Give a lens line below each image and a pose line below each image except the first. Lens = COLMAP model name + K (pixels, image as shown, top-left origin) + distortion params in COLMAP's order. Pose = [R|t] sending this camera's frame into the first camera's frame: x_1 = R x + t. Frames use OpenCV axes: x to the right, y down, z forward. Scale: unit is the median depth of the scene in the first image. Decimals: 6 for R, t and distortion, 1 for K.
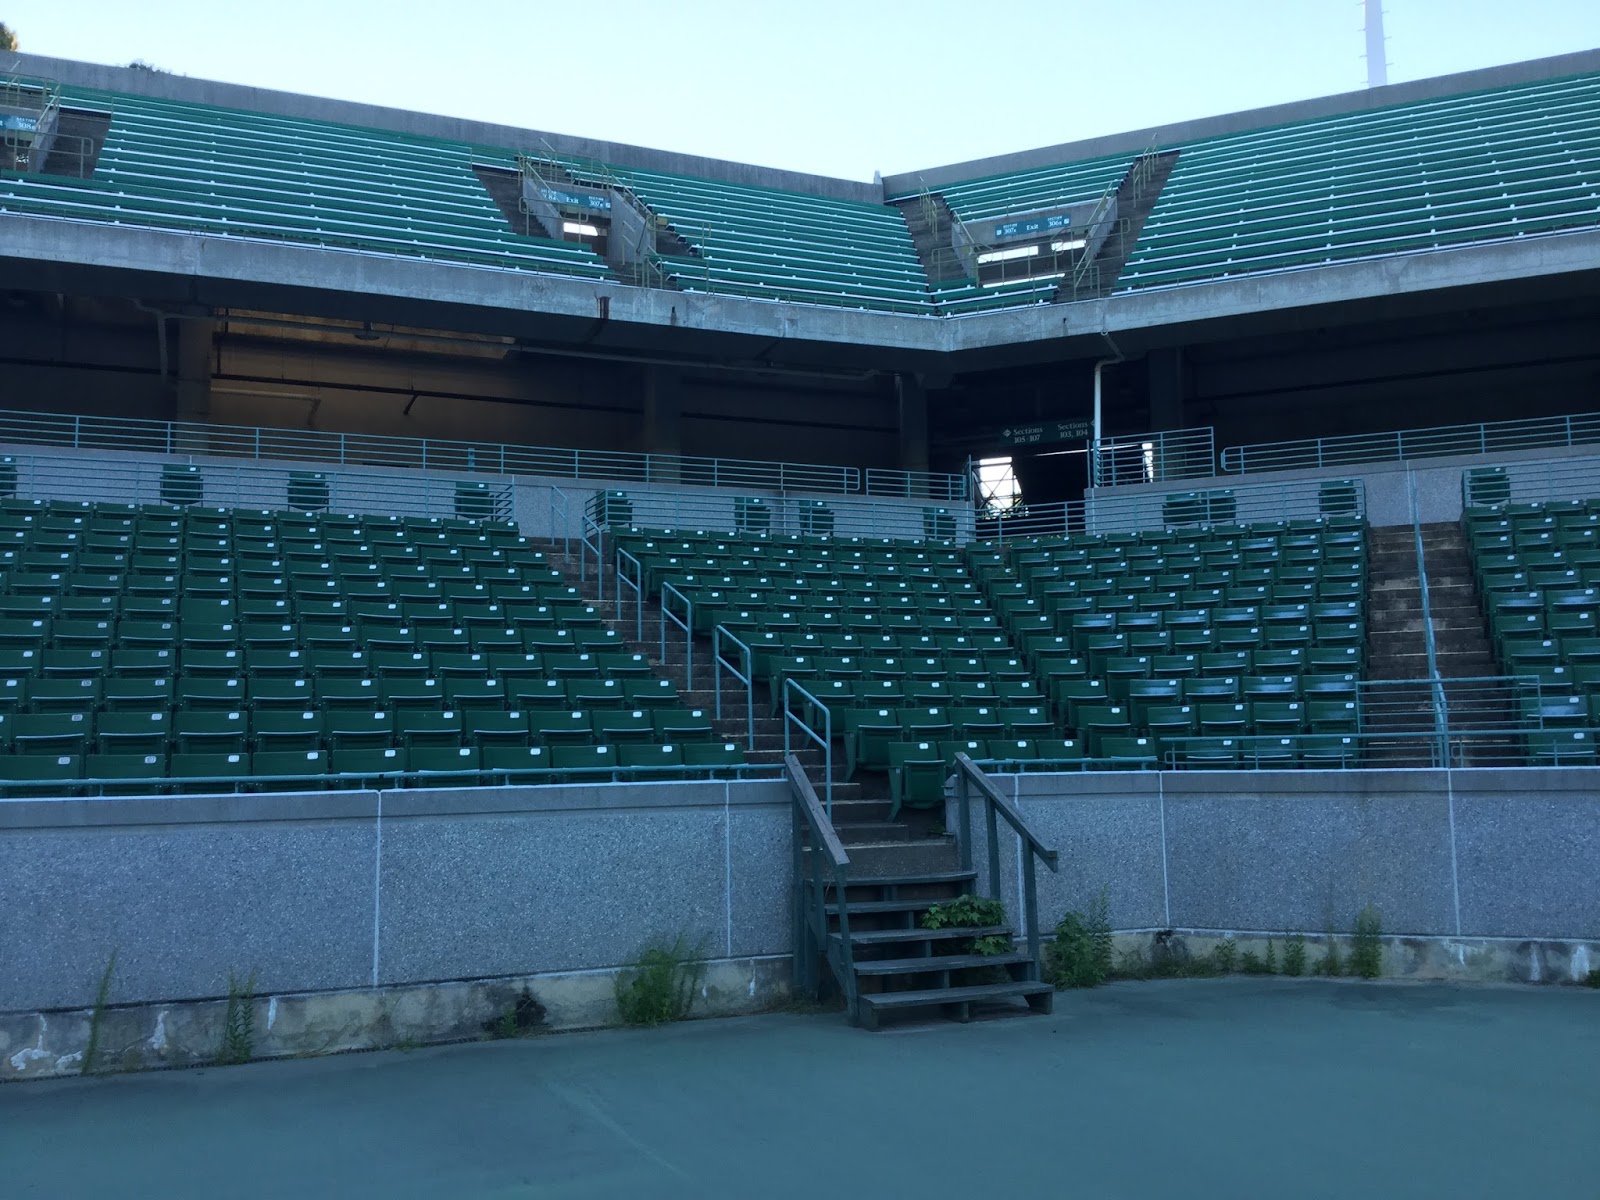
lens RADIAL K [[1442.8, 0, 796.3], [0, 1442.8, 599.9], [0, 0, 1]] dist [0.122118, -0.246928]
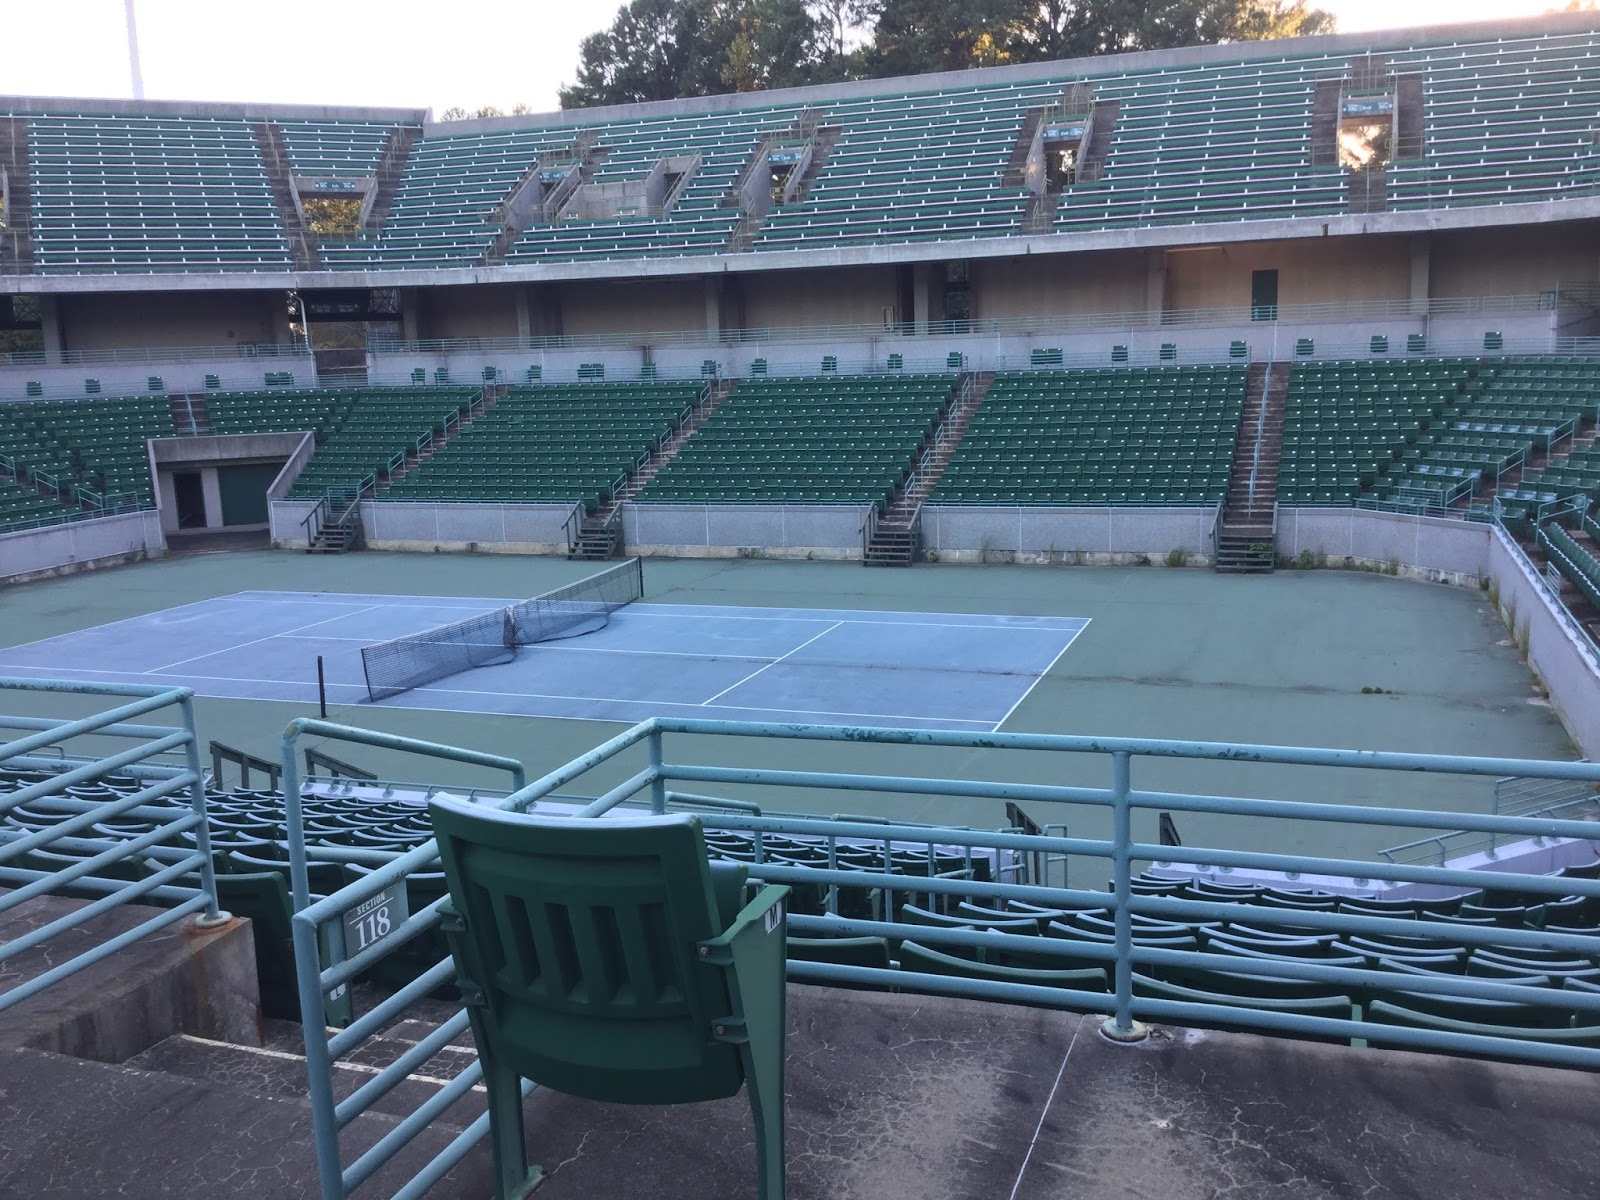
lens RADIAL K [[1442.8, 0, 796.3], [0, 1442.8, 599.9], [0, 0, 1]] dist [0.122118, -0.246928]
pose [[0.735816, 0.112002, -0.667855, 1.671255], [0.095405, 0.959245, 0.265982, -0.726295], [0.670427, -0.259431, 0.695143, -2.315378]]
